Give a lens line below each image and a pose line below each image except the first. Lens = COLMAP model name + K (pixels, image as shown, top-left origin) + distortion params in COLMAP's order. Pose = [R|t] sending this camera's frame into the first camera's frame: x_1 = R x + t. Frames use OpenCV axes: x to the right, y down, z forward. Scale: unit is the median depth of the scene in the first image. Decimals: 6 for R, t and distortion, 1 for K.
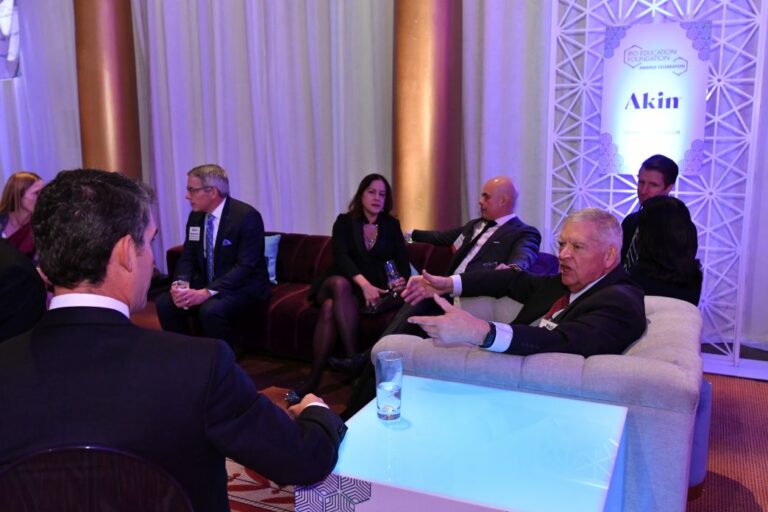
lens RADIAL K [[701.3, 0, 387.3], [0, 701.3, 253.2], [0, 0, 1]] dist [0.028331, 0.000000]
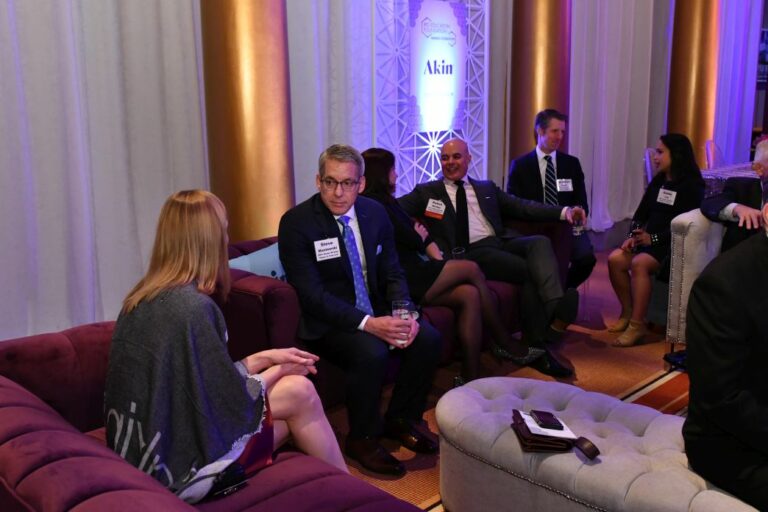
lens RADIAL K [[785.0, 0, 387.7], [0, 785.0, 249.5], [0, 0, 1]] dist [0.008853, 0.000000]
pose [[0.362857, -0.191965, 0.911858, -0.924887], [0.176932, 0.974943, 0.134839, -0.117197], [-0.914893, 0.112410, 0.387730, 0.632130]]
